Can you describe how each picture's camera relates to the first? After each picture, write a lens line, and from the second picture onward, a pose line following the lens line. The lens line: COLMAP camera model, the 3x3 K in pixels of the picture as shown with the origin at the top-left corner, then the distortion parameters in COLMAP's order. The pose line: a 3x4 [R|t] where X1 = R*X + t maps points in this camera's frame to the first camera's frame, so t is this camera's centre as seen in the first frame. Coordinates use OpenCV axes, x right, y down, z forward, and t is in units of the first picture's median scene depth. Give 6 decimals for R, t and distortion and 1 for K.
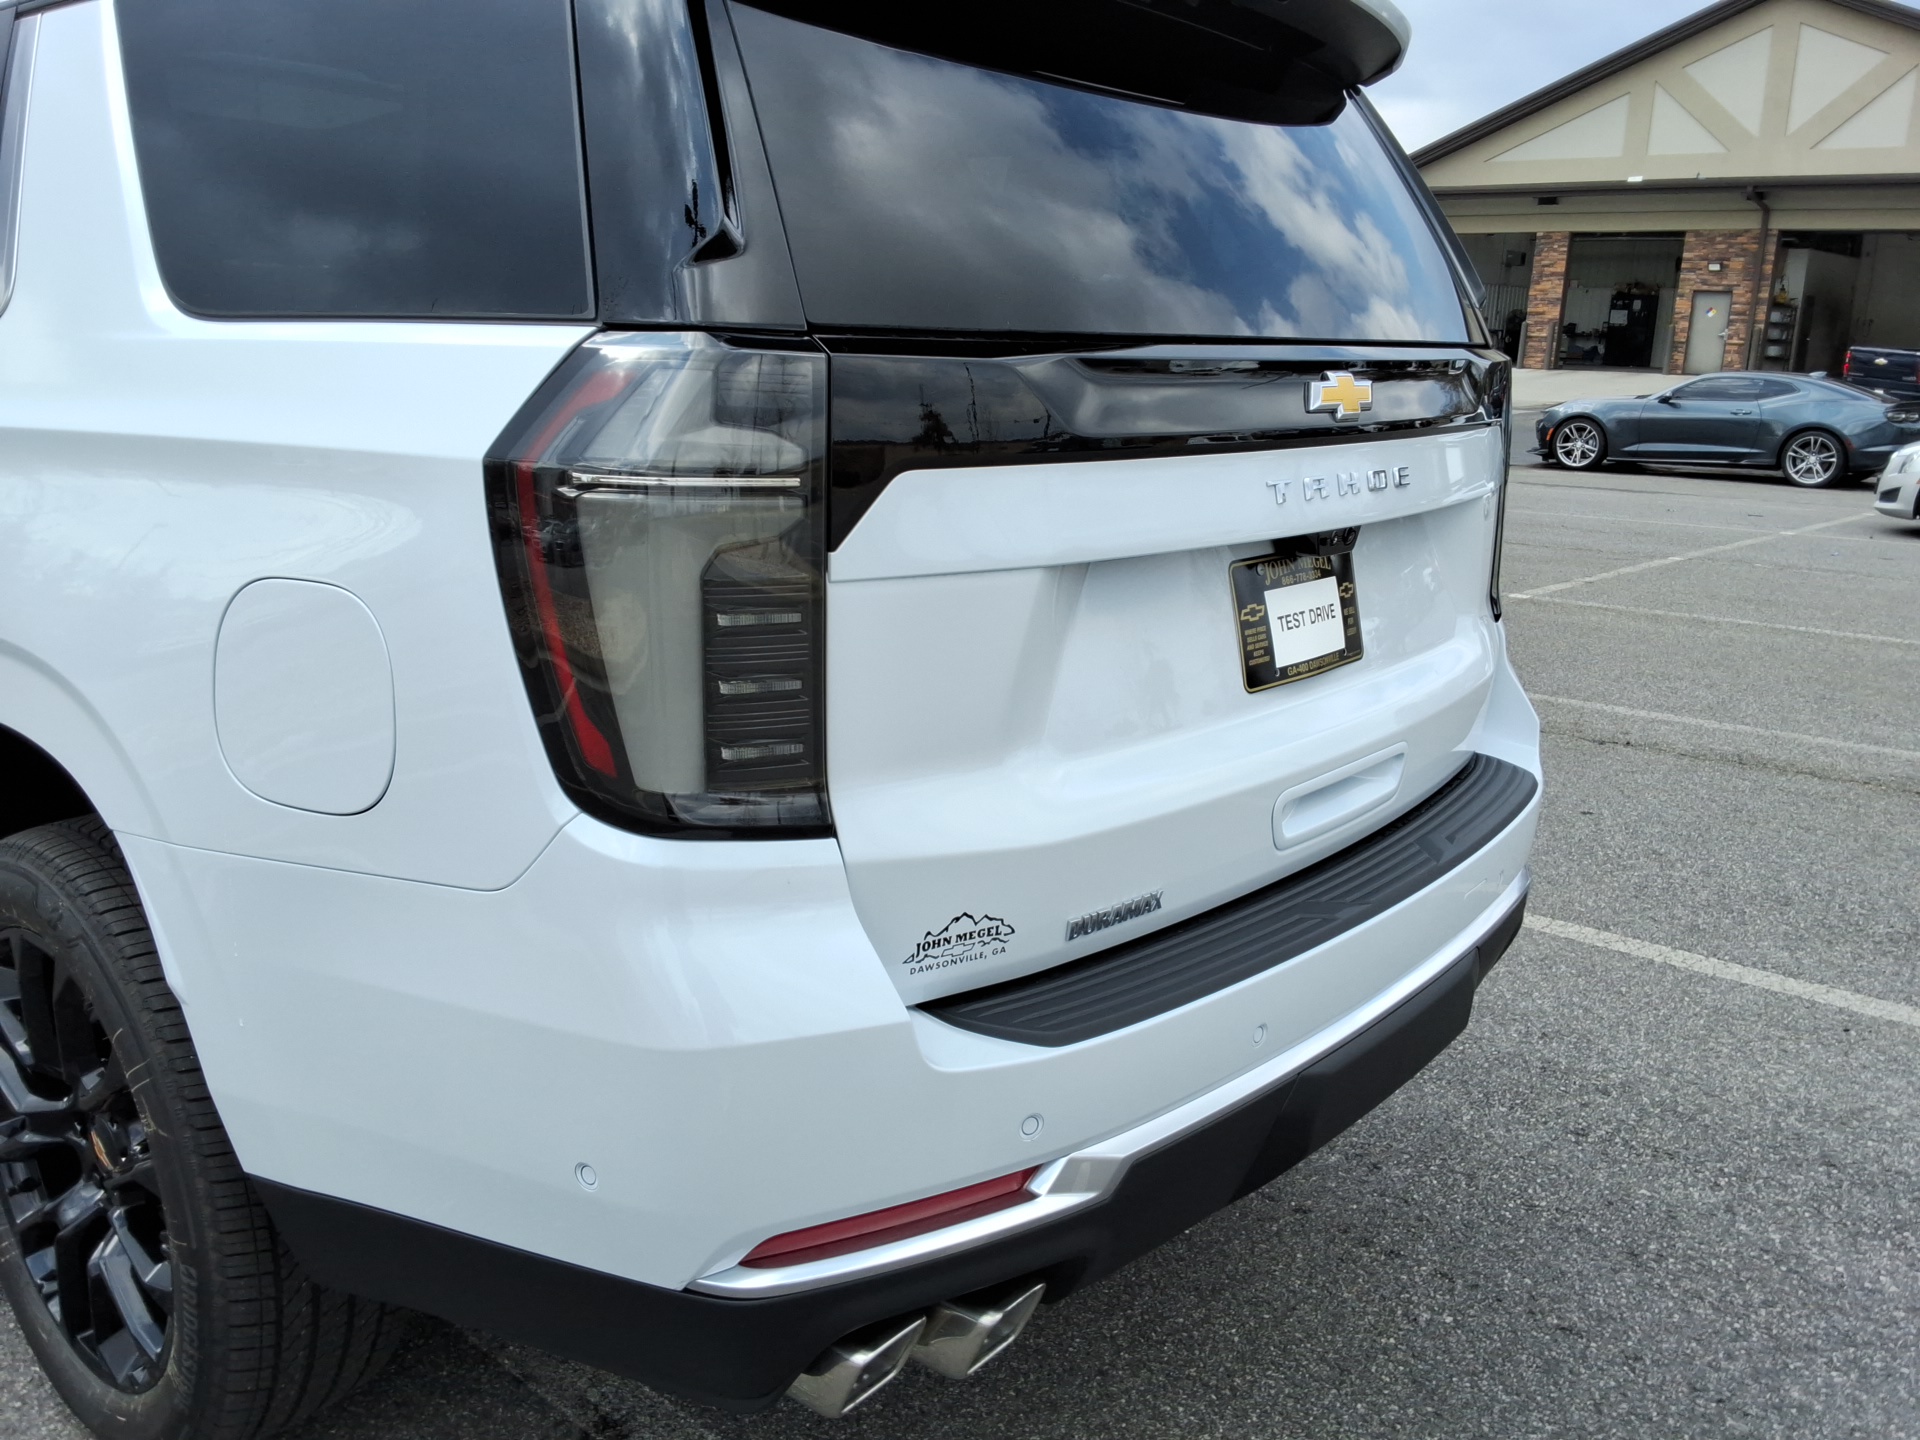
lens RADIAL K [[1545.2, 0, 973.6], [0, 1545.2, 692.1], [0, 0, 1]] dist [0.110073, -0.166559]
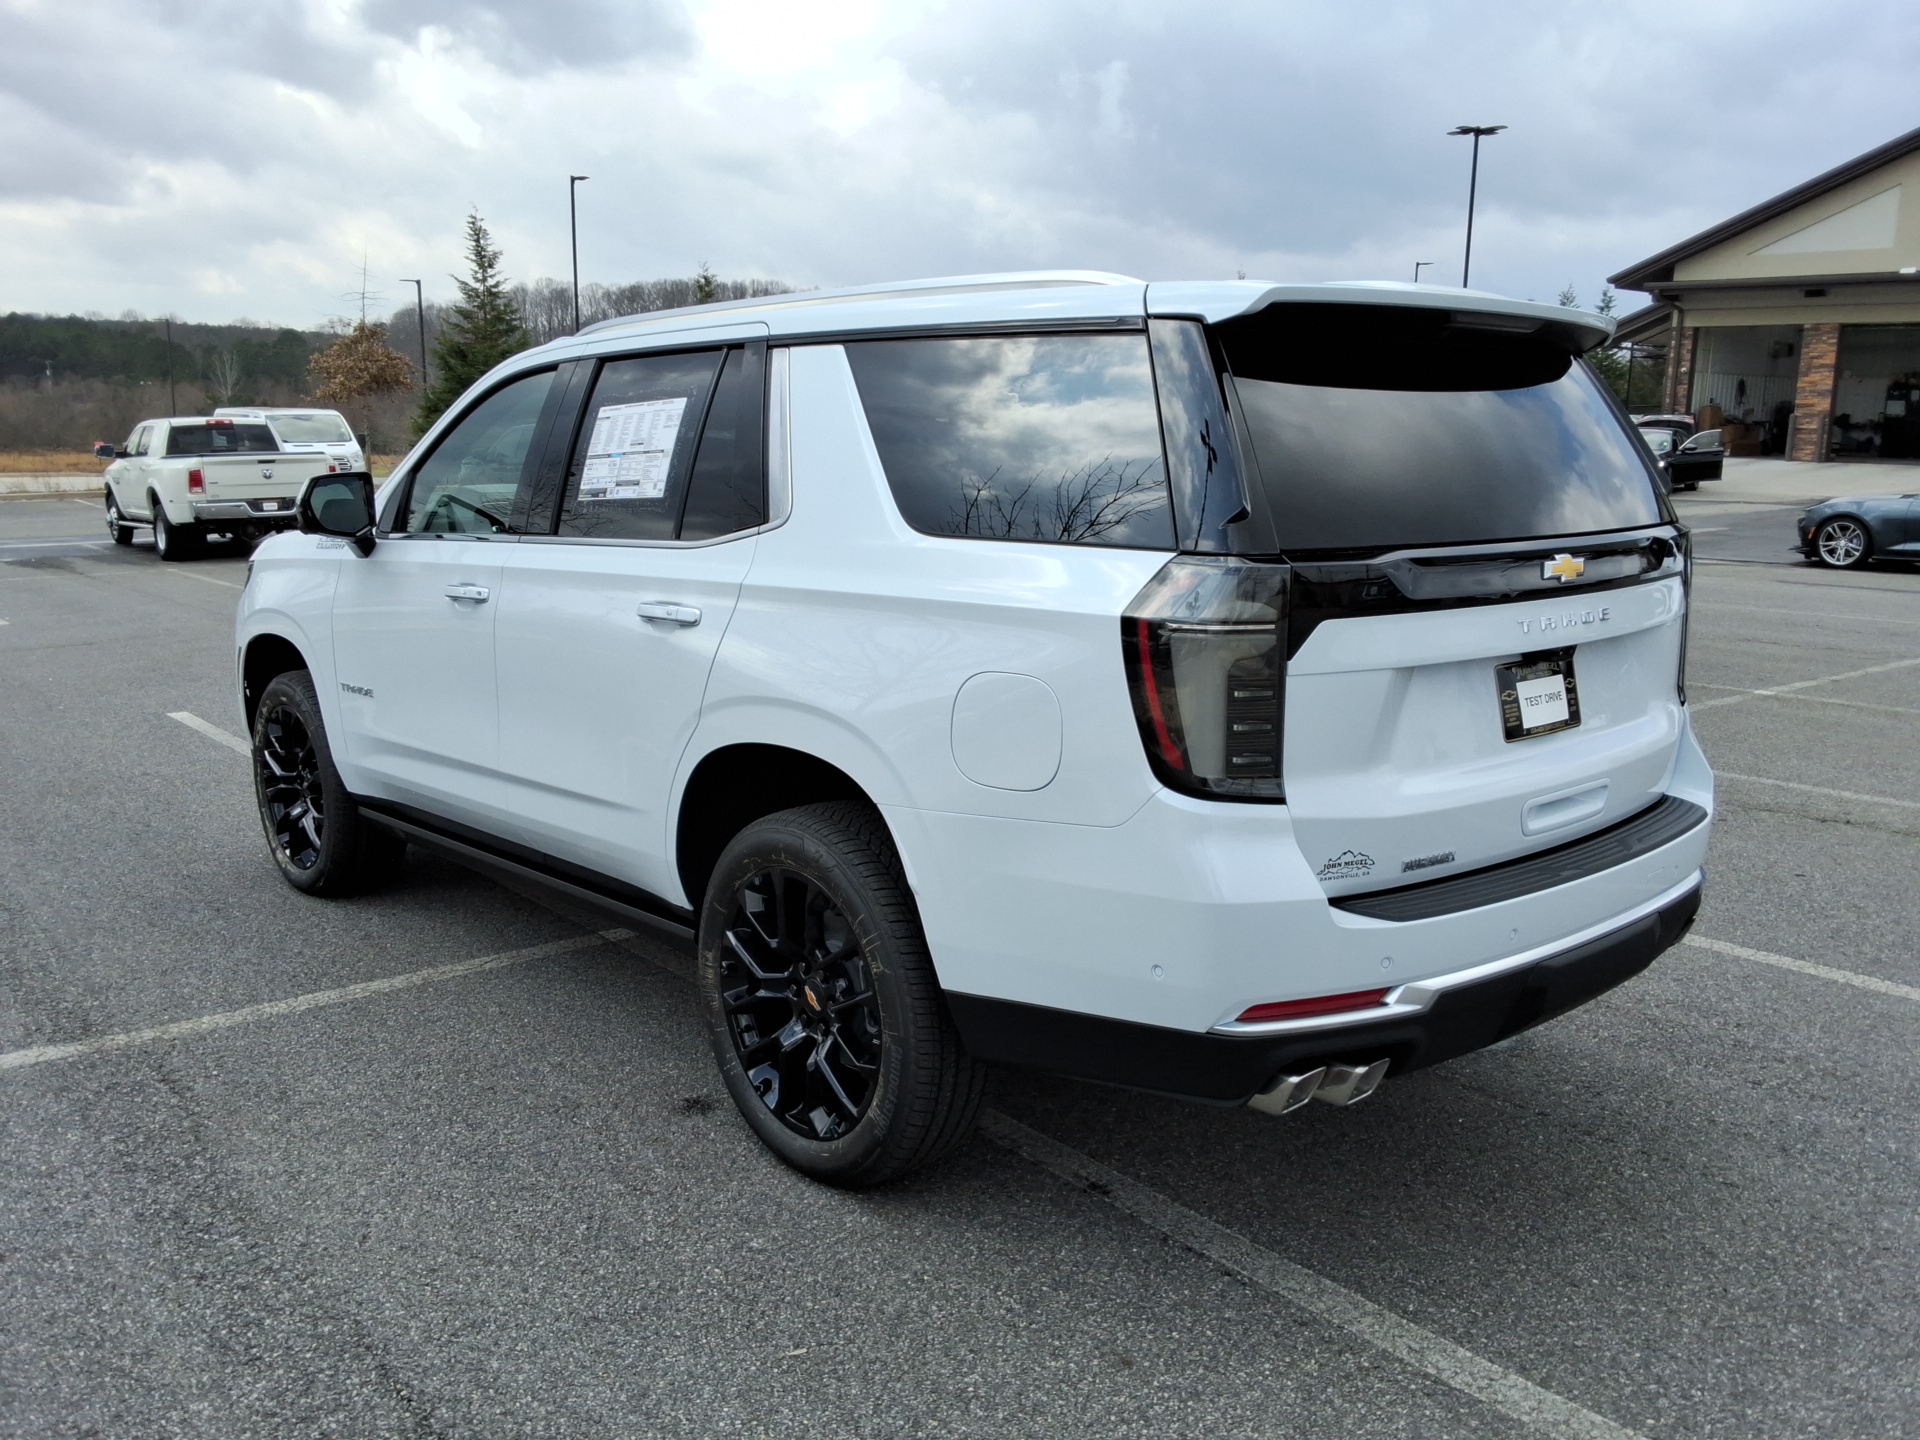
lens RADIAL K [[1540.4, 0, 975.9], [0, 1540.4, 698.1], [0, 0, 1]] dist [0.123098, -0.198586]
pose [[0.989054, 0.012016, -0.147065, -0.131792], [-0.019944, 0.998419, -0.052553, 0.047653], [0.146201, 0.054910, 0.987730, -0.693240]]
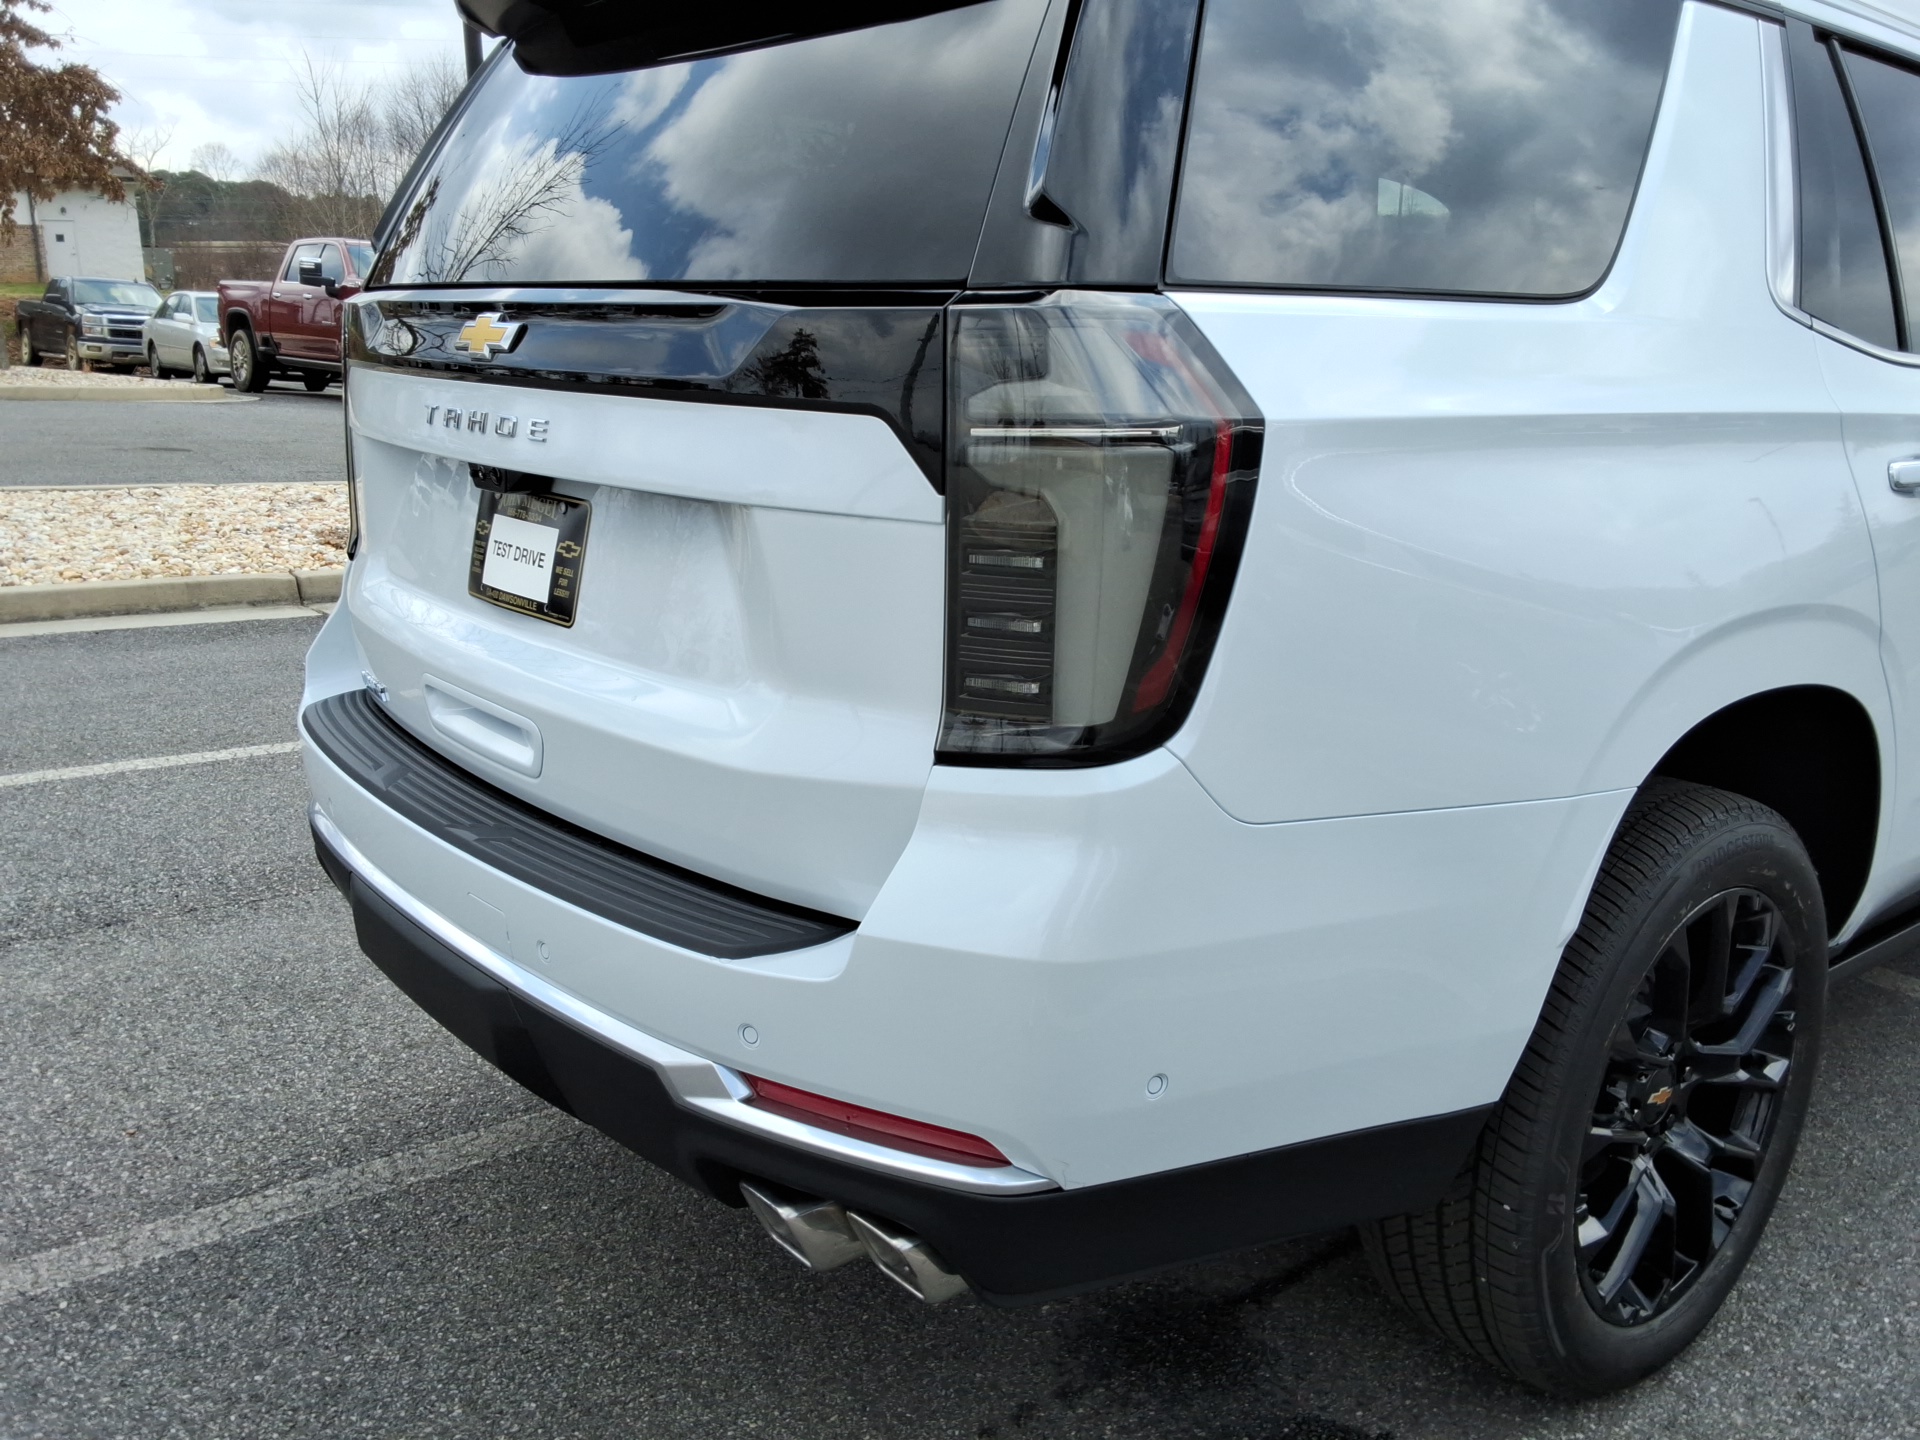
lens RADIAL K [[1540.4, 0, 975.9], [0, 1540.4, 698.1], [0, 0, 1]] dist [0.123098, -0.198586]
pose [[-0.179424, 0.207858, -0.961562, 1.115294], [-0.234980, 0.940077, 0.247060, -0.270364], [0.955296, 0.270276, -0.119830, 1.369130]]
